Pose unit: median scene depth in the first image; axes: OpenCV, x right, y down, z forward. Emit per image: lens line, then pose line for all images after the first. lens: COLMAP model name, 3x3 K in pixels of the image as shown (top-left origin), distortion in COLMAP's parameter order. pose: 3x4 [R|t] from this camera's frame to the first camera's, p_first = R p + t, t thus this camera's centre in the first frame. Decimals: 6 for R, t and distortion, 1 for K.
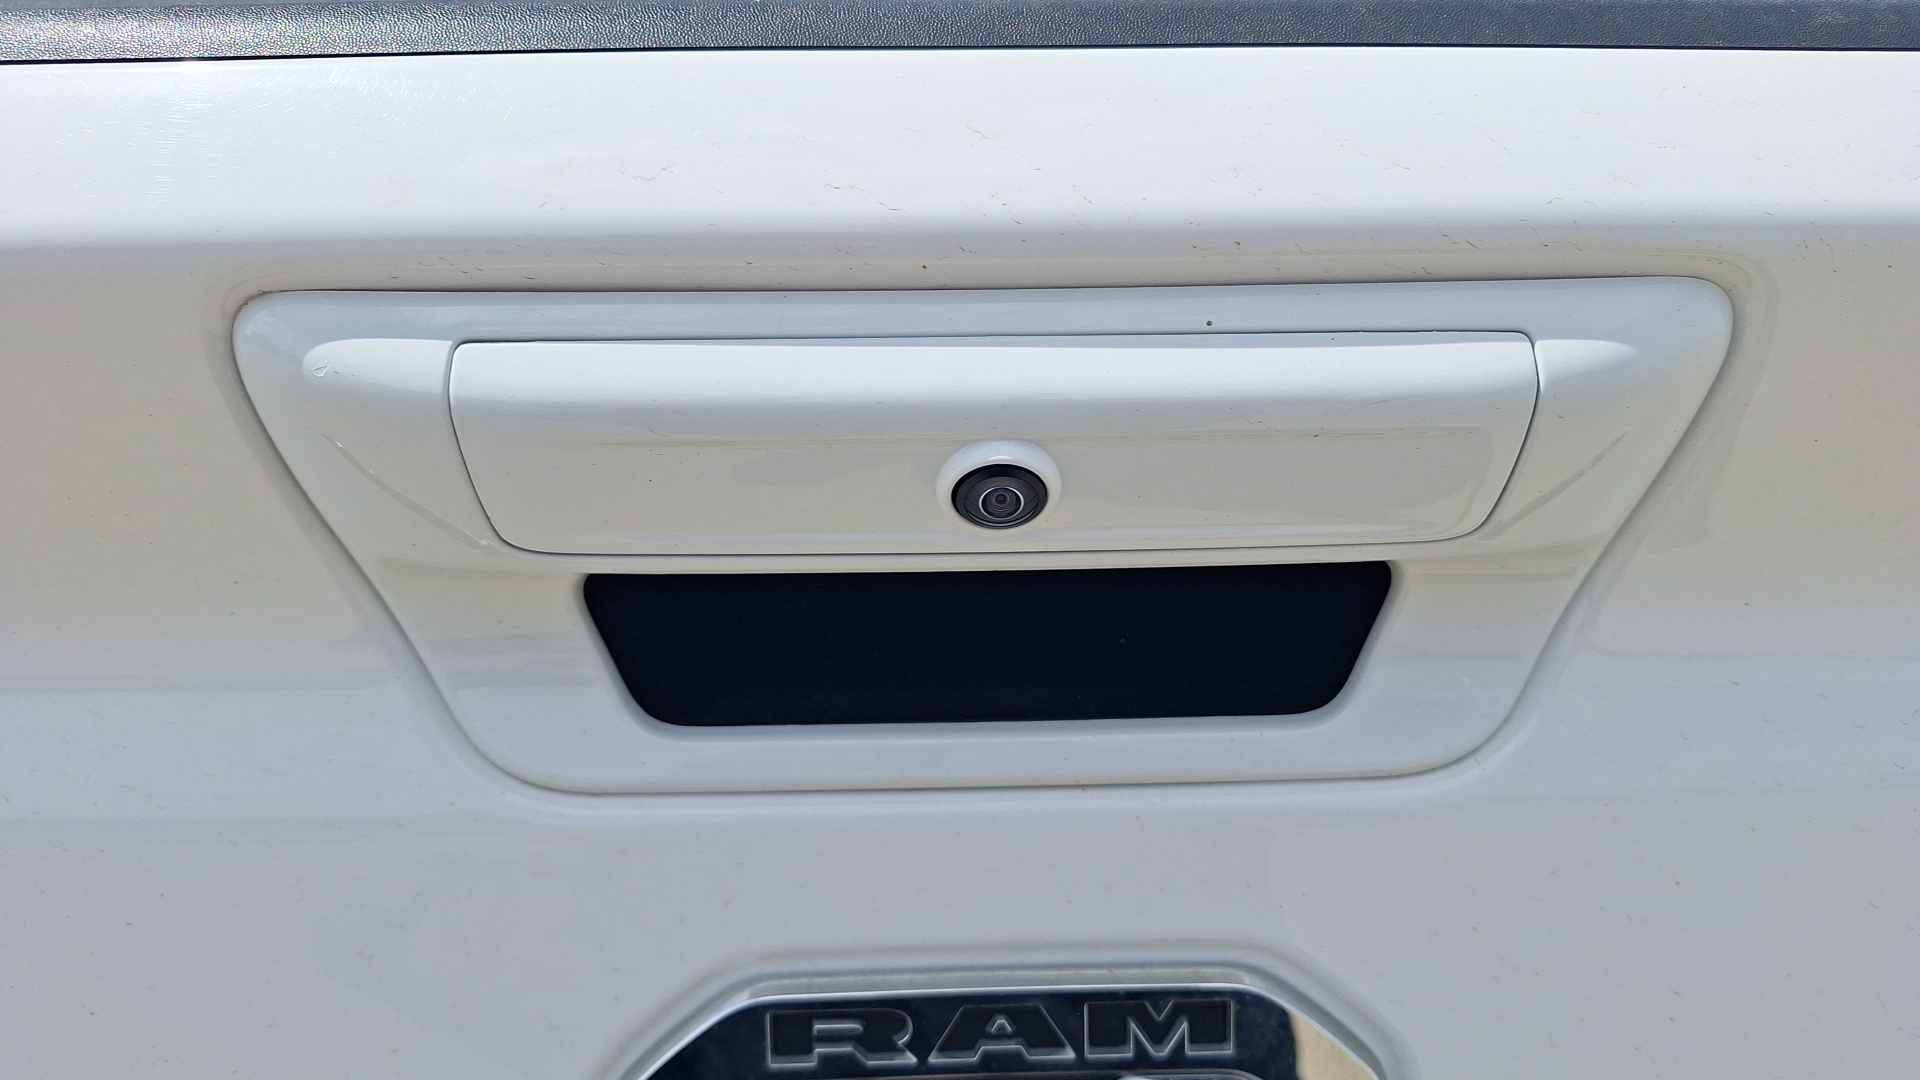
lens RADIAL K [[1353.4, 0, 972.2], [0, 1353.4, 517.1], [0, 0, 1]] dist [0.082138, -0.098278]
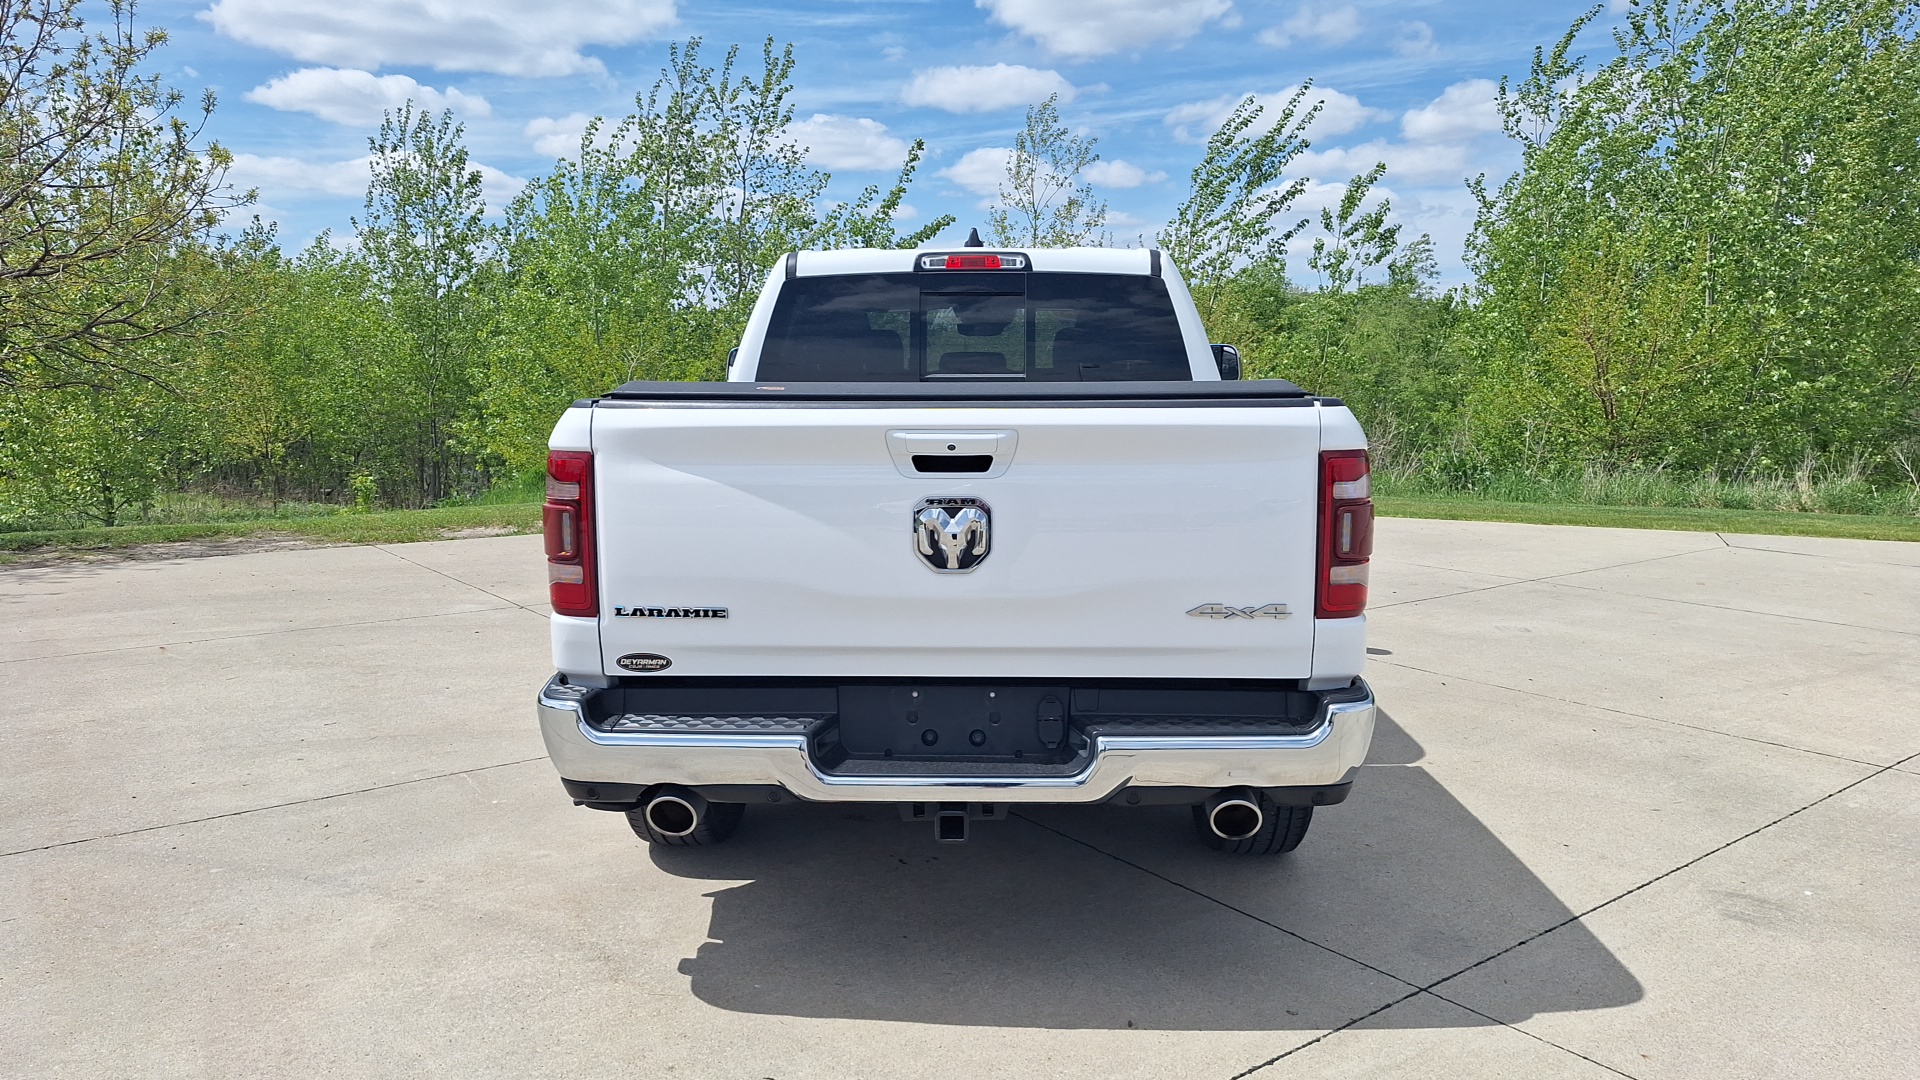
lens RADIAL K [[1337.7, 0, 949.4], [0, 1337.7, 520.0], [0, 0, 1]] dist [0.092941, -0.100864]
pose [[0.997425, 0.018190, -0.069379, 0.692301], [-0.019750, 0.999566, -0.021863, 0.731652], [0.068951, 0.023177, 0.997351, -8.893167]]
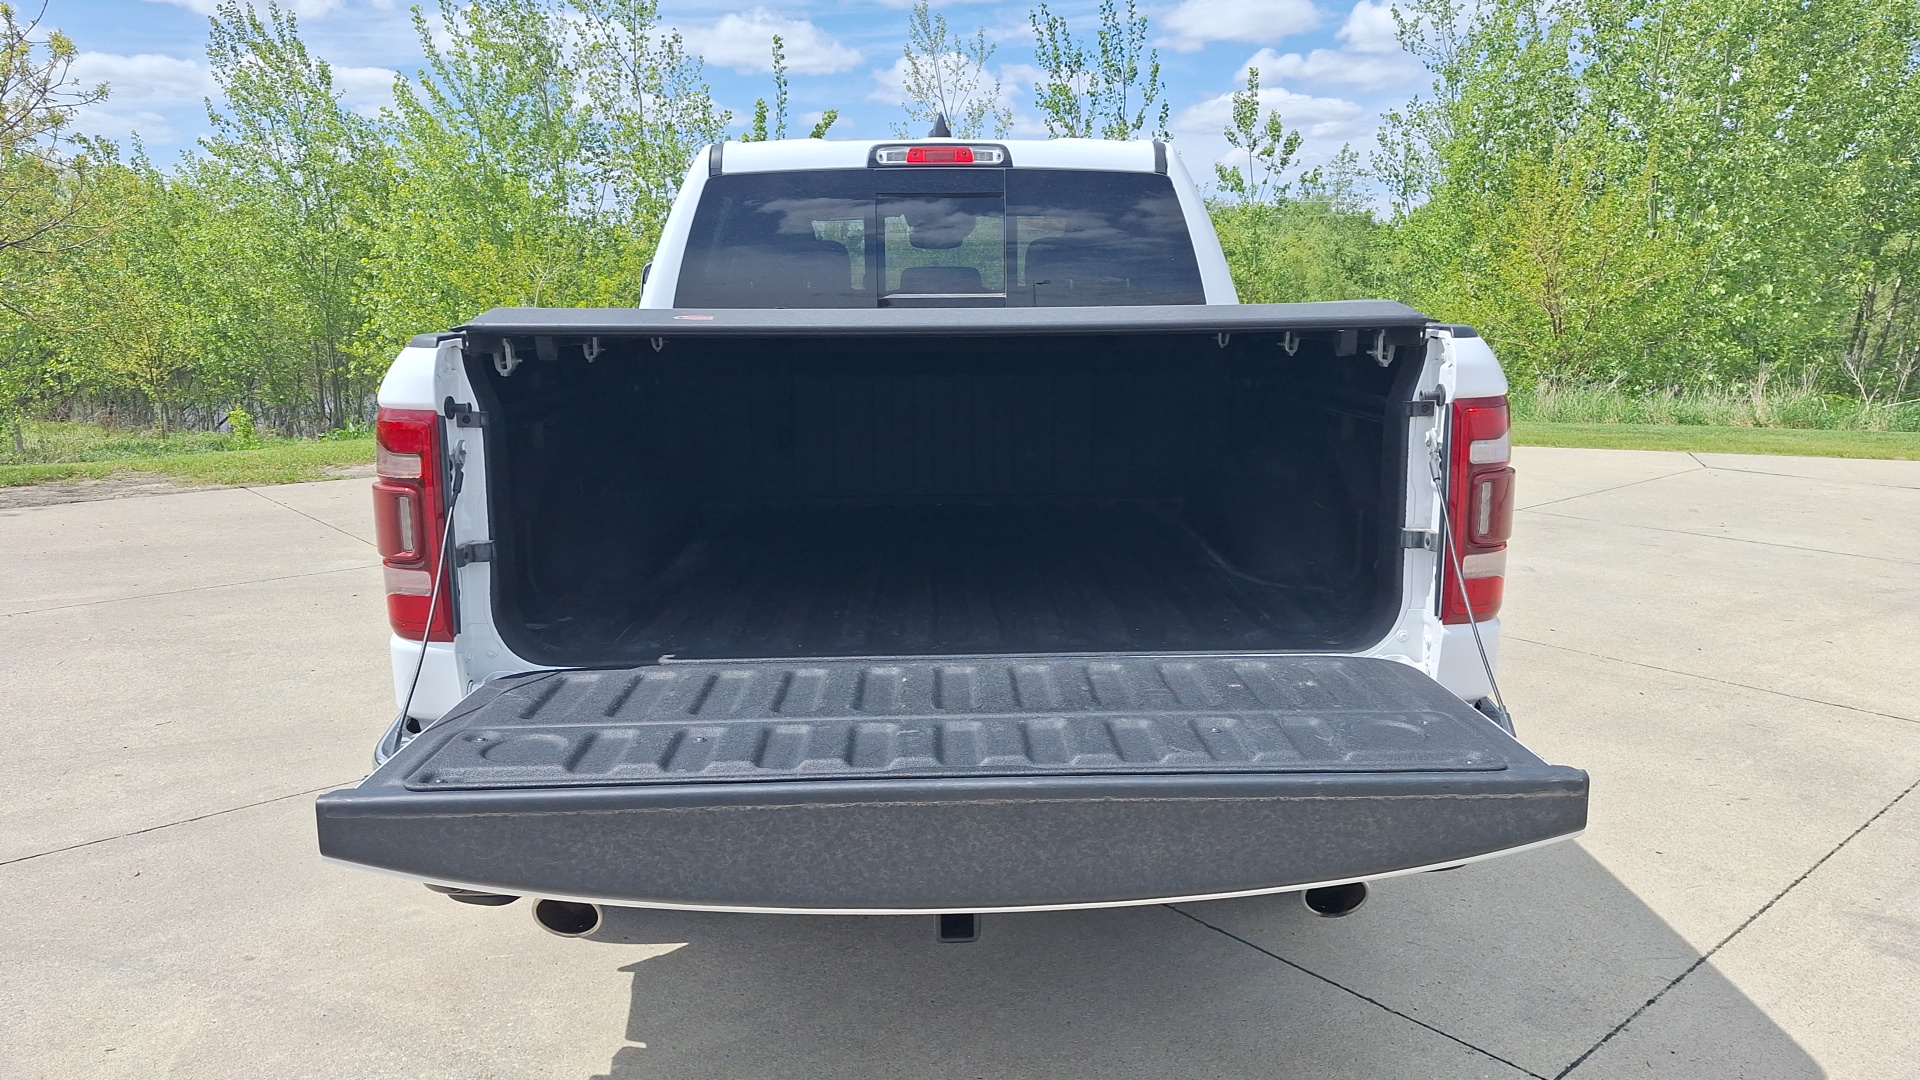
lens RADIAL K [[1351.3, 0, 965.1], [0, 1351.3, 496.6], [0, 0, 1]] dist [0.076229, -0.091554]
pose [[0.999966, 0.005707, -0.005880, 0.133122], [-0.005586, 0.999777, 0.020380, 0.343197], [0.005995, -0.020346, 0.999775, -6.215735]]
